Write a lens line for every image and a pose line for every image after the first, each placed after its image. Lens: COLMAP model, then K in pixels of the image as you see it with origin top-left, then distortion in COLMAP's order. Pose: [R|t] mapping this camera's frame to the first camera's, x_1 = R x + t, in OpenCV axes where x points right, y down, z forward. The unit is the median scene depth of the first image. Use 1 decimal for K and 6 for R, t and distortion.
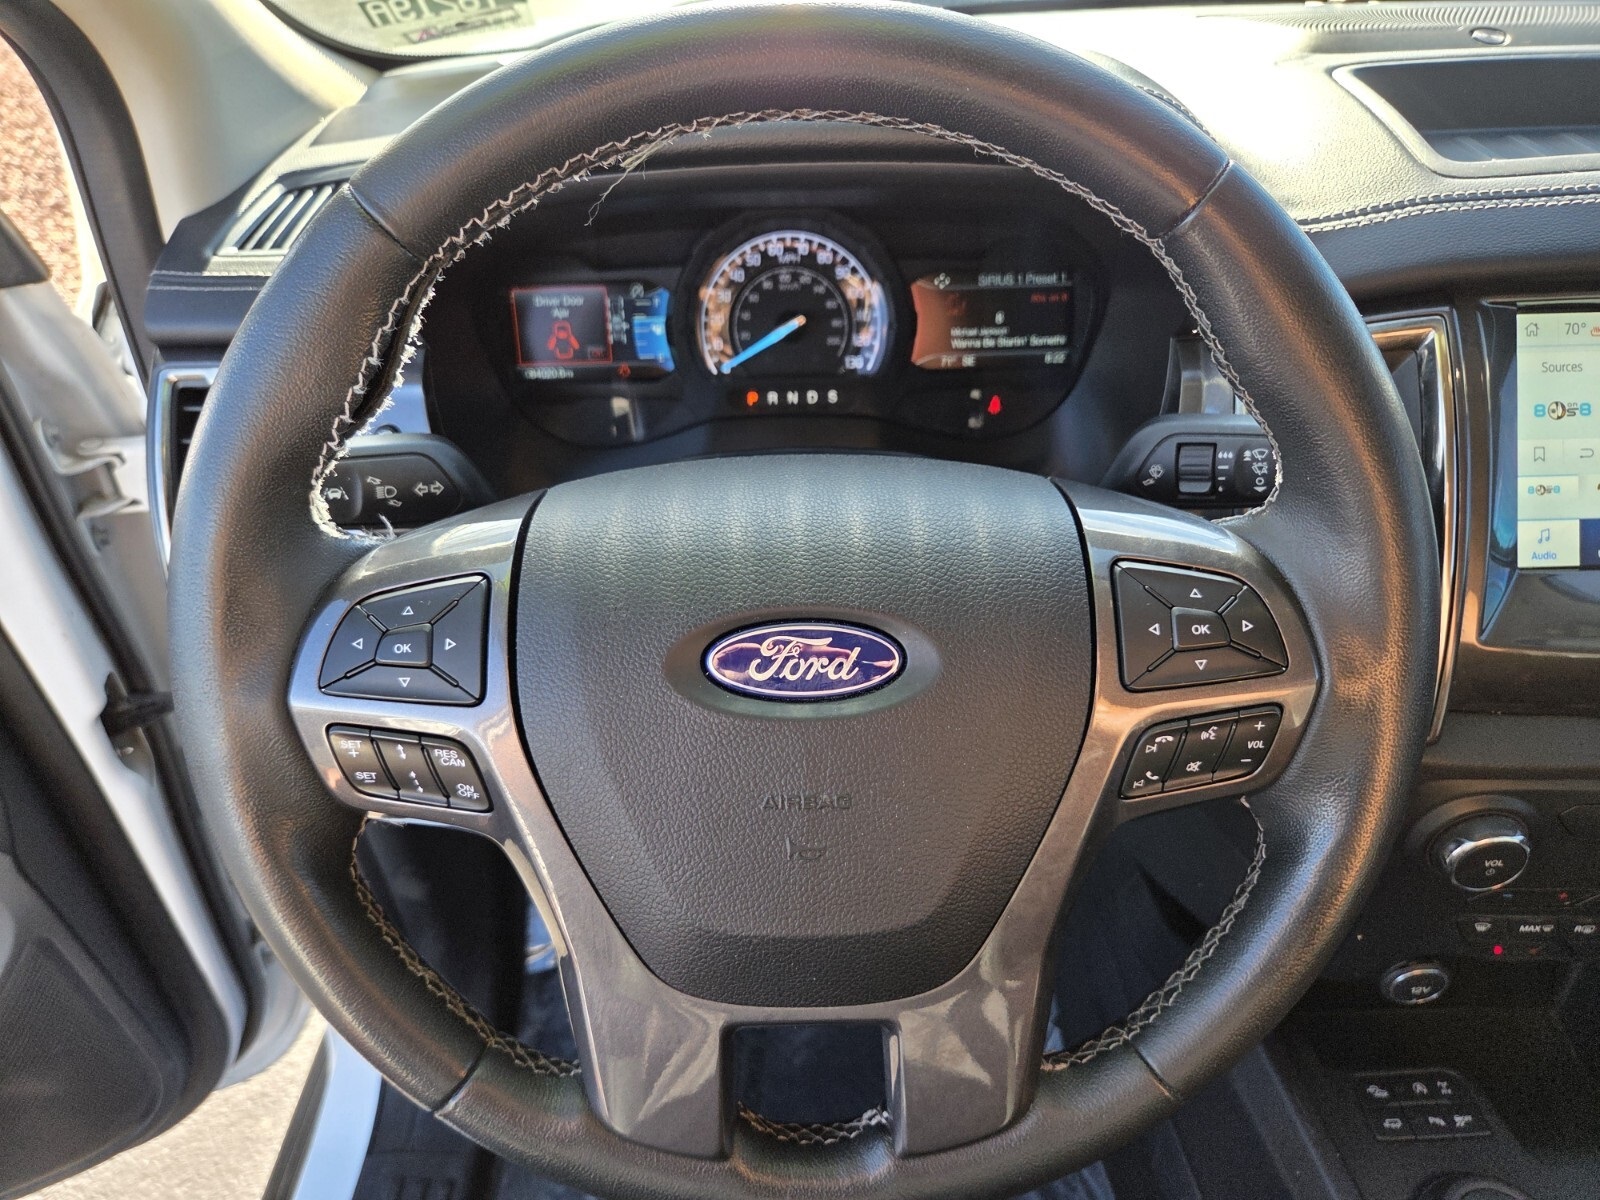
lens RADIAL K [[1092.6, 0, 800.0], [0, 1092.6, 600.0], [0, 0, 1]] dist [0.021744, 0.000688]
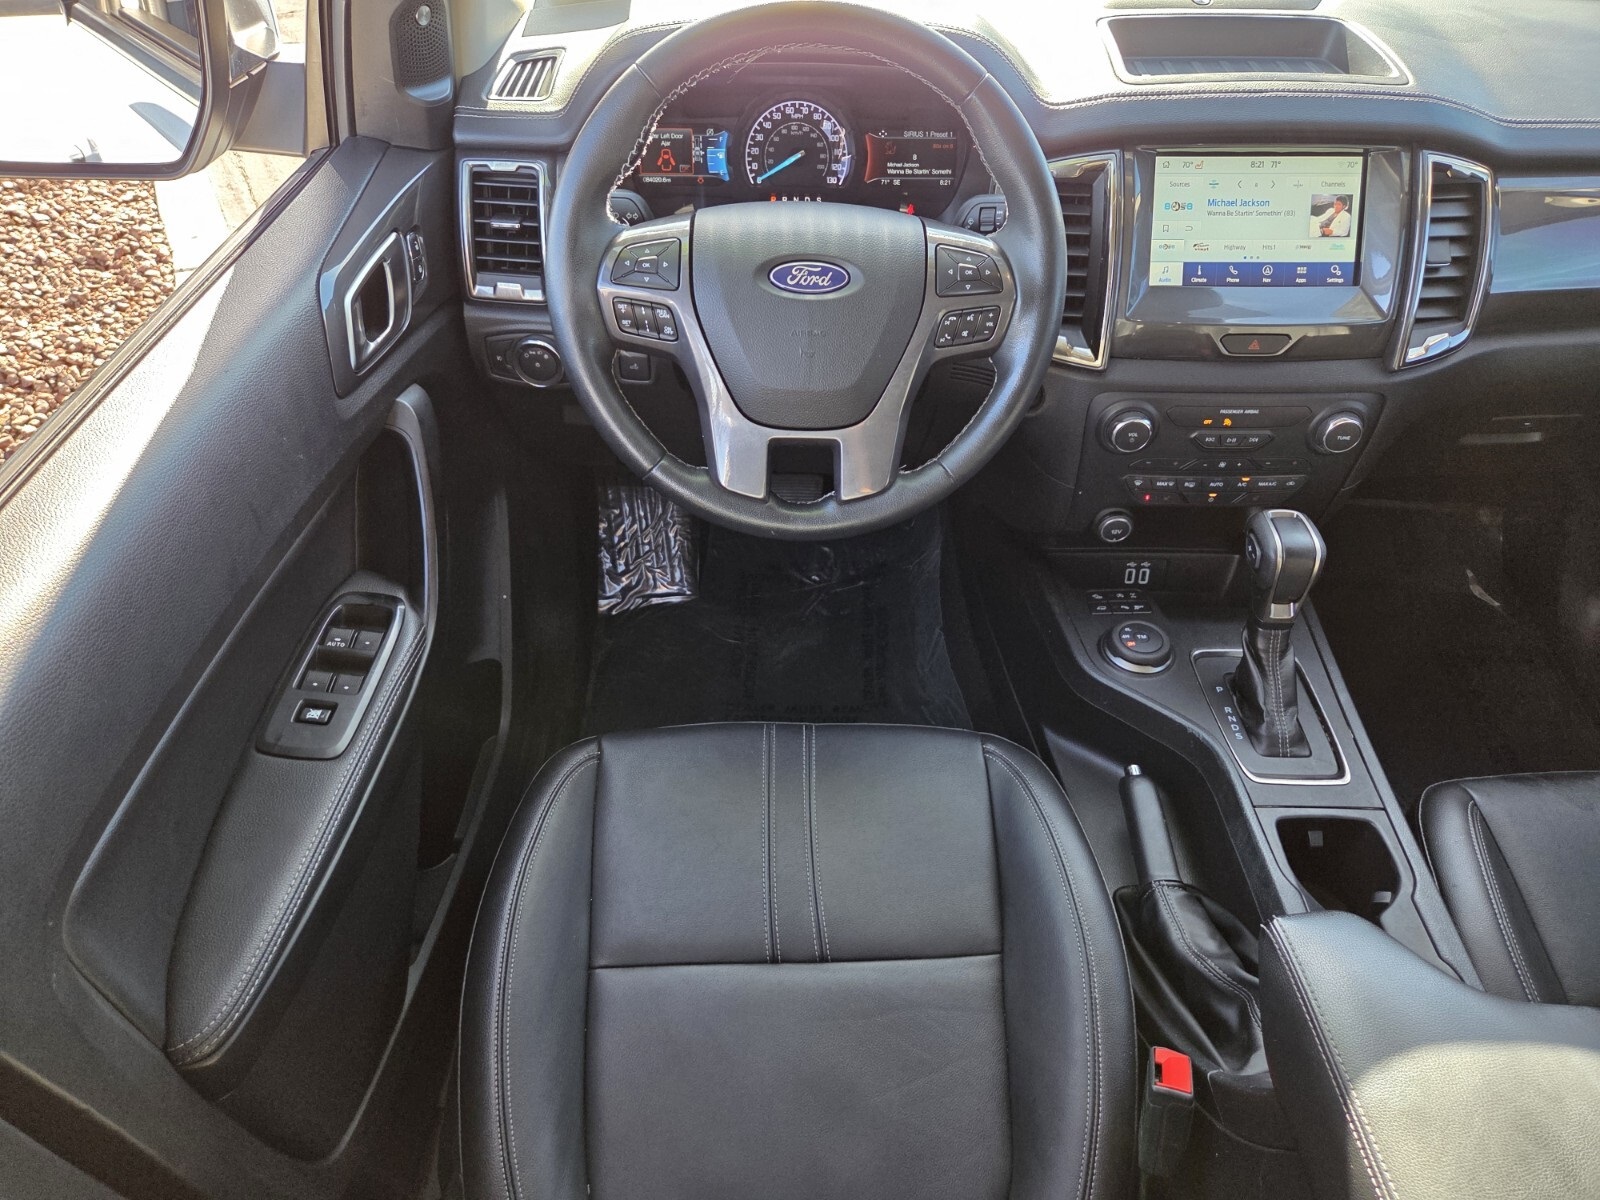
lens RADIAL K [[1073.5, 0, 796.2], [0, 1073.5, 595.1], [0, 0, 1]] dist [0.069513, -0.060666]
pose [[0.999134, 0.030198, 0.028612, -0.040138], [-0.032674, 0.995365, 0.090443, 0.311849], [-0.025748, -0.091300, 0.995491, -0.849917]]
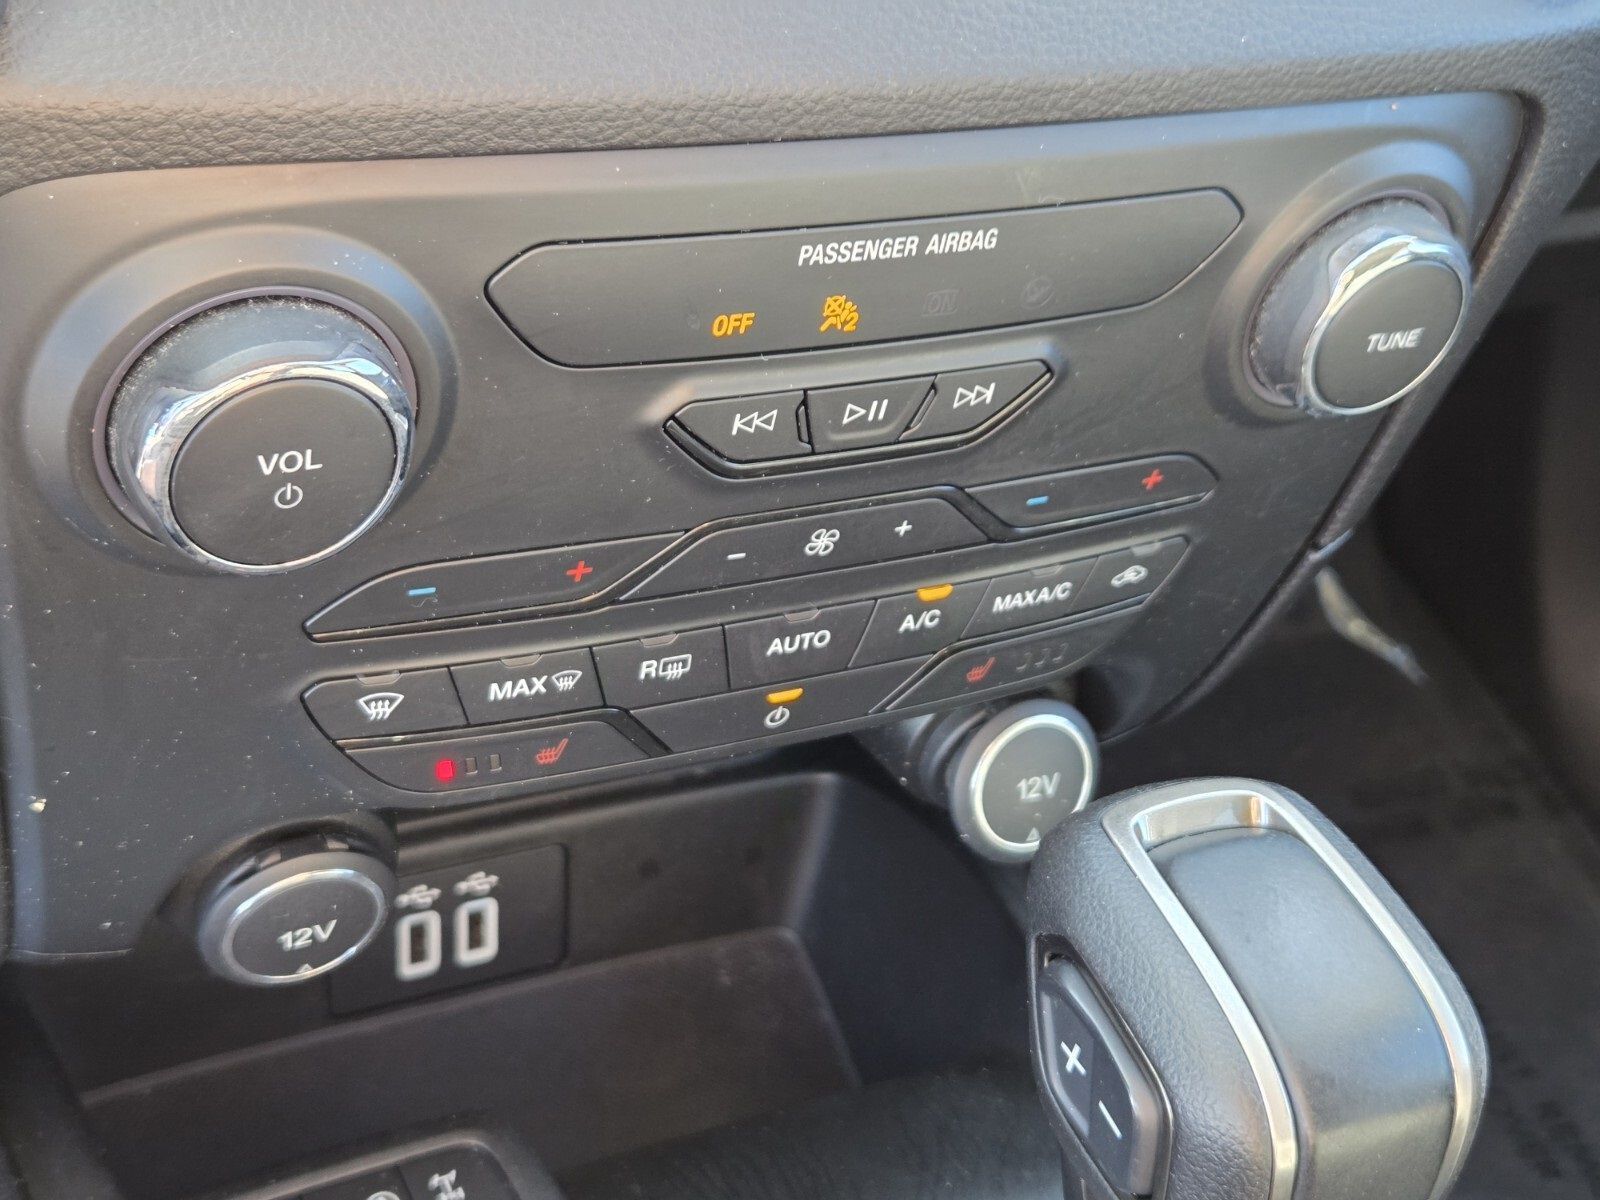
lens RADIAL K [[2214.6, 0, 802.5], [0, 2214.6, 561.9], [0, 0, 1]] dist [0.070014, -0.056714]
pose [[0.873956, -0.118134, 0.471429, 0.387151], [0.066660, 0.989978, 0.124498, 0.165731], [-0.481411, -0.077380, 0.873072, 0.343289]]
